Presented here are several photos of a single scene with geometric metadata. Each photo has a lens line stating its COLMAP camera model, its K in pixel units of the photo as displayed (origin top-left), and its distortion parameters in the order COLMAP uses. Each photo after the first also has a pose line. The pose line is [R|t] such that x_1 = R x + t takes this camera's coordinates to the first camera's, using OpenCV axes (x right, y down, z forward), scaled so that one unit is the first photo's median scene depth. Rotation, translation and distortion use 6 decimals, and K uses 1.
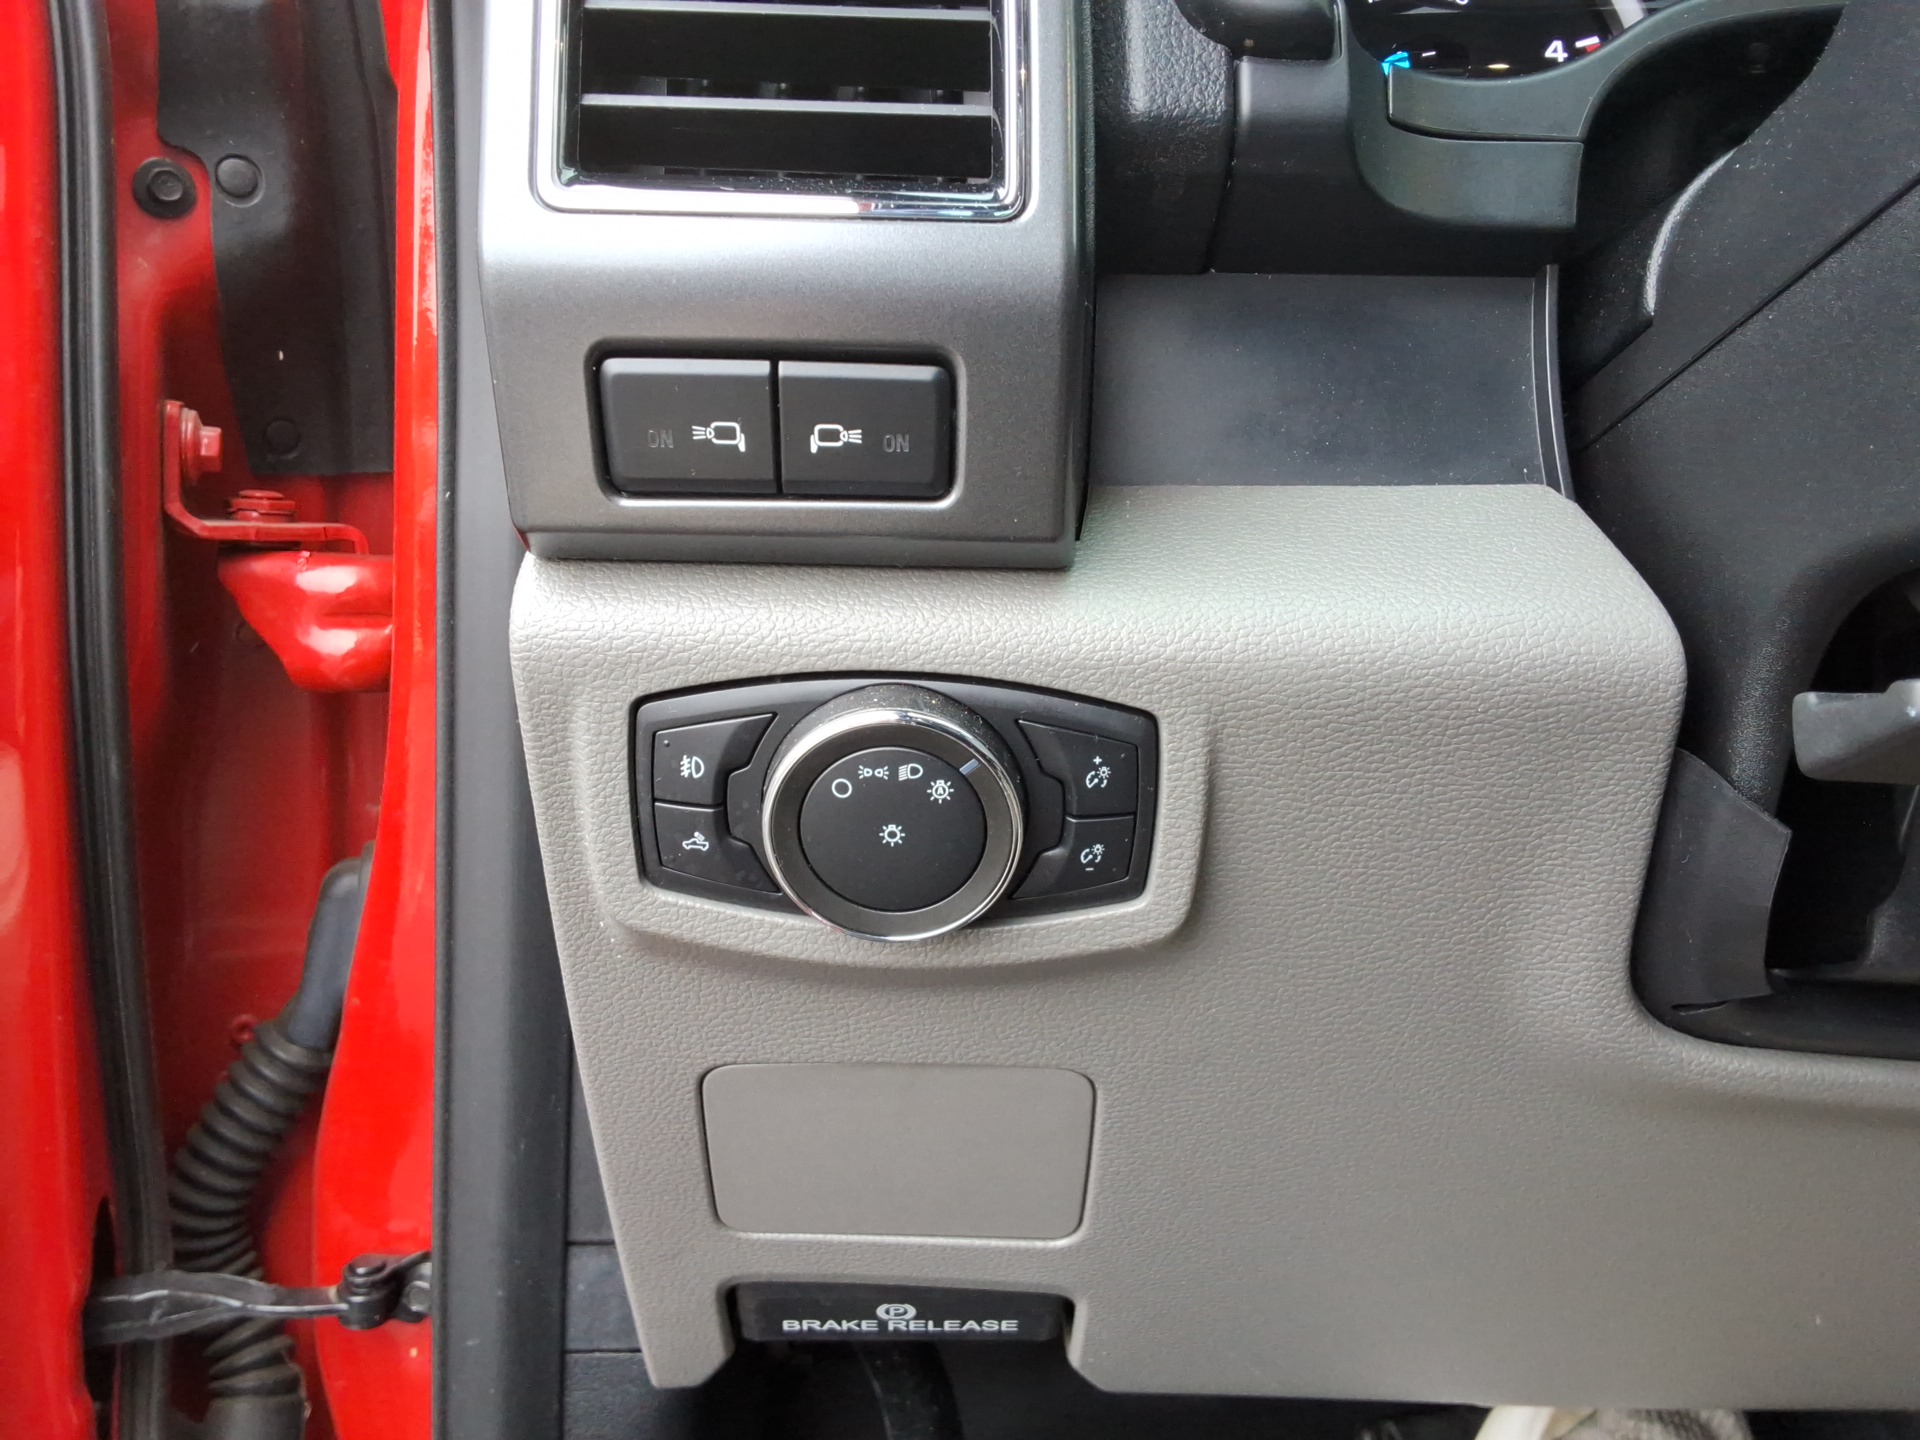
lens RADIAL K [[1527.9, 0, 973.9], [0, 1527.9, 718.6], [0, 0, 1]] dist [0.126234, -0.191958]
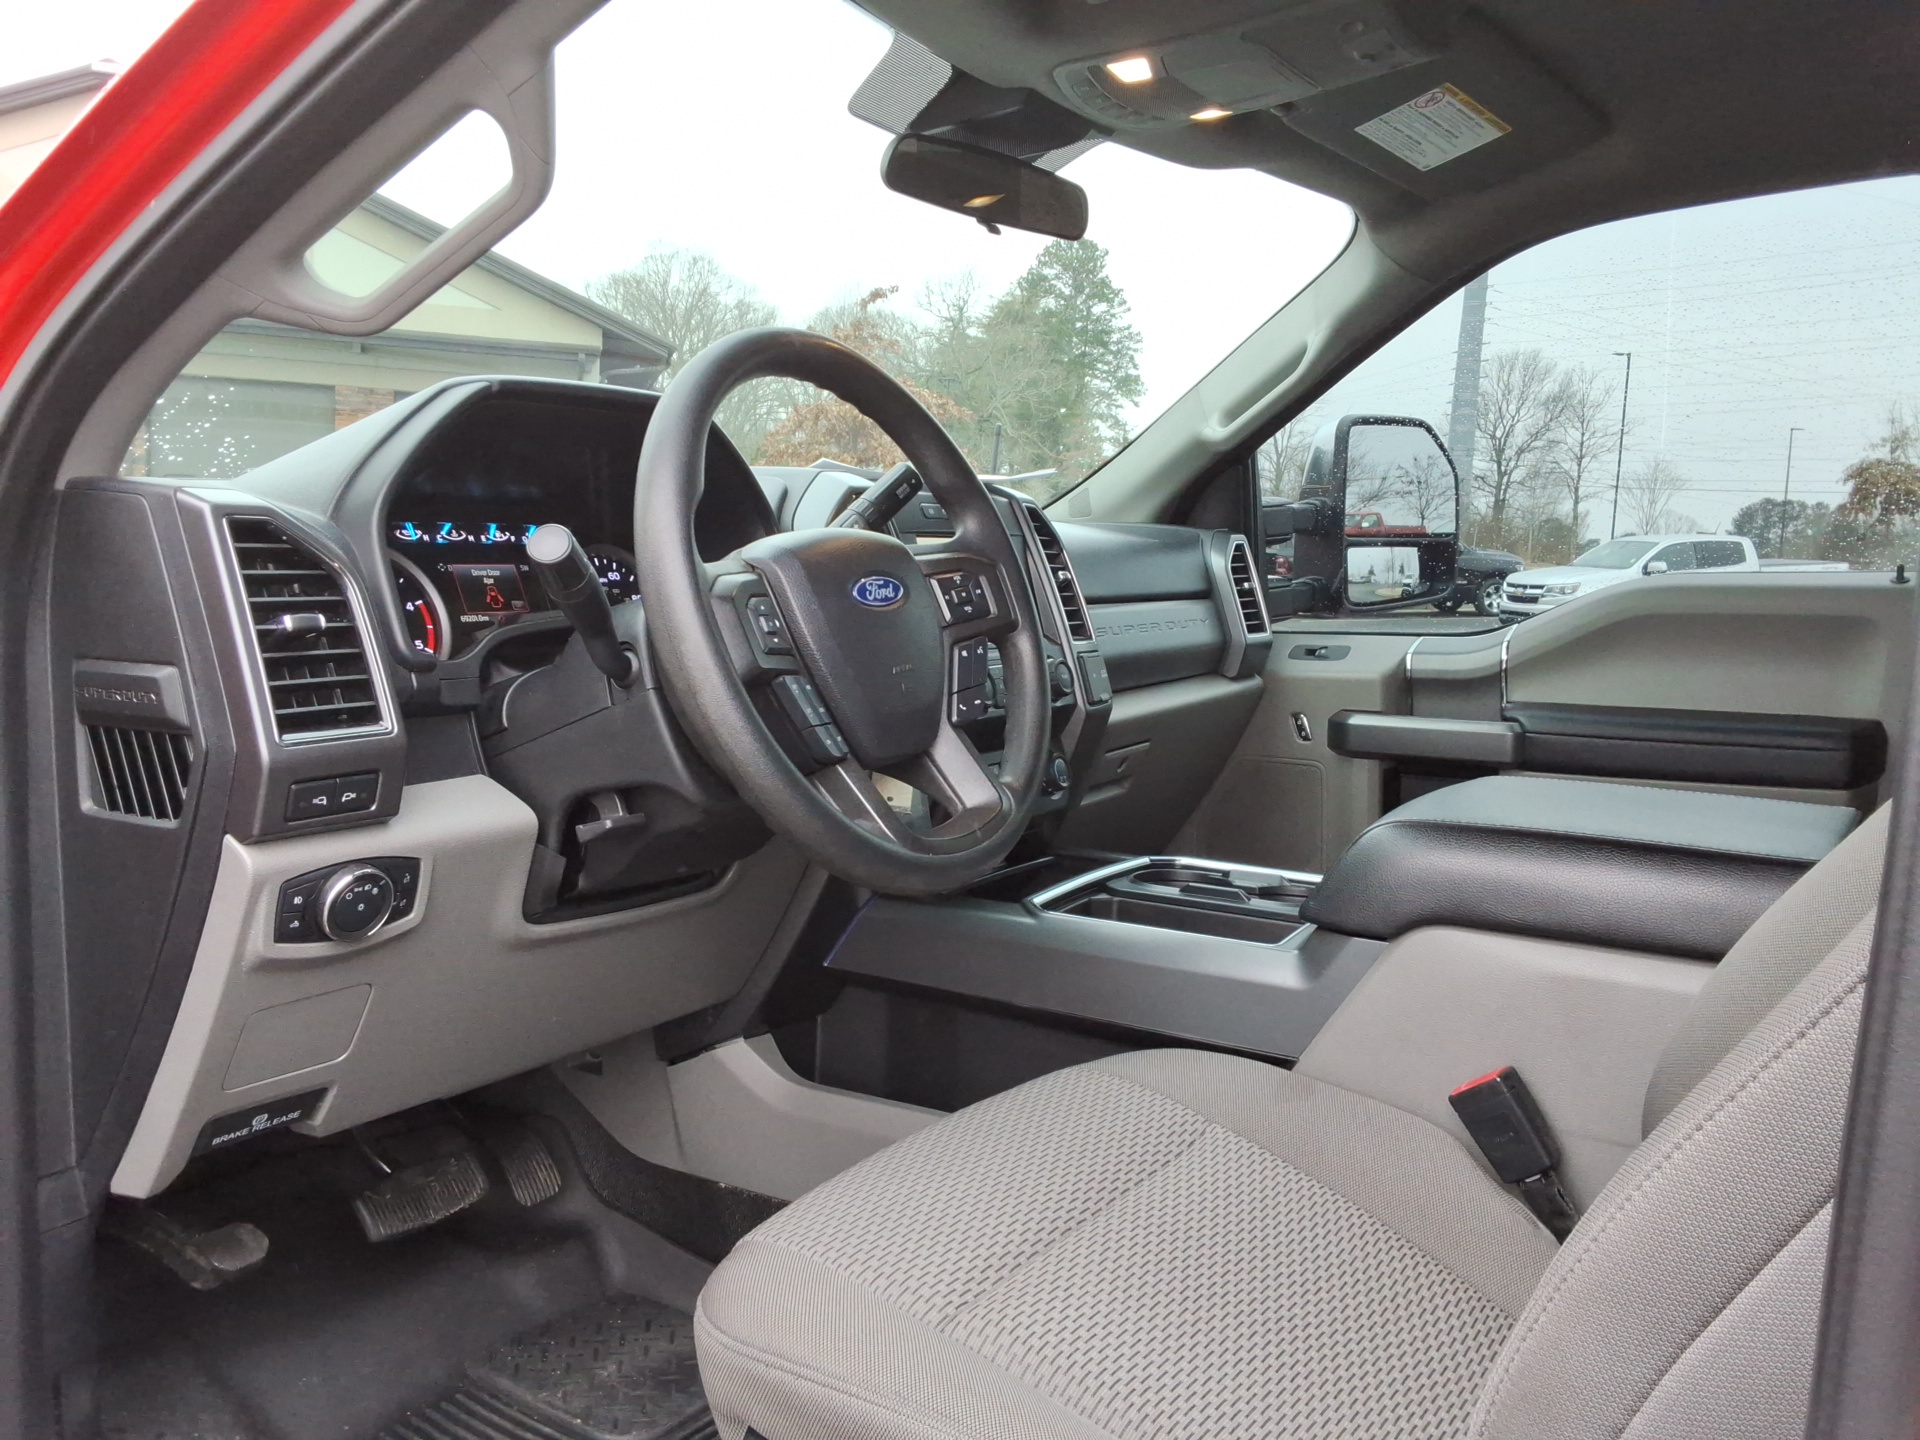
lens RADIAL K [[1527.9, 0, 973.9], [0, 1527.9, 718.6], [0, 0, 1]] dist [0.126234, -0.191958]
pose [[0.548444, -0.102201, 0.829918, -2.064864], [0.137063, 0.990066, 0.031346, -0.252737], [-0.824877, 0.096560, 0.557004, -2.015785]]
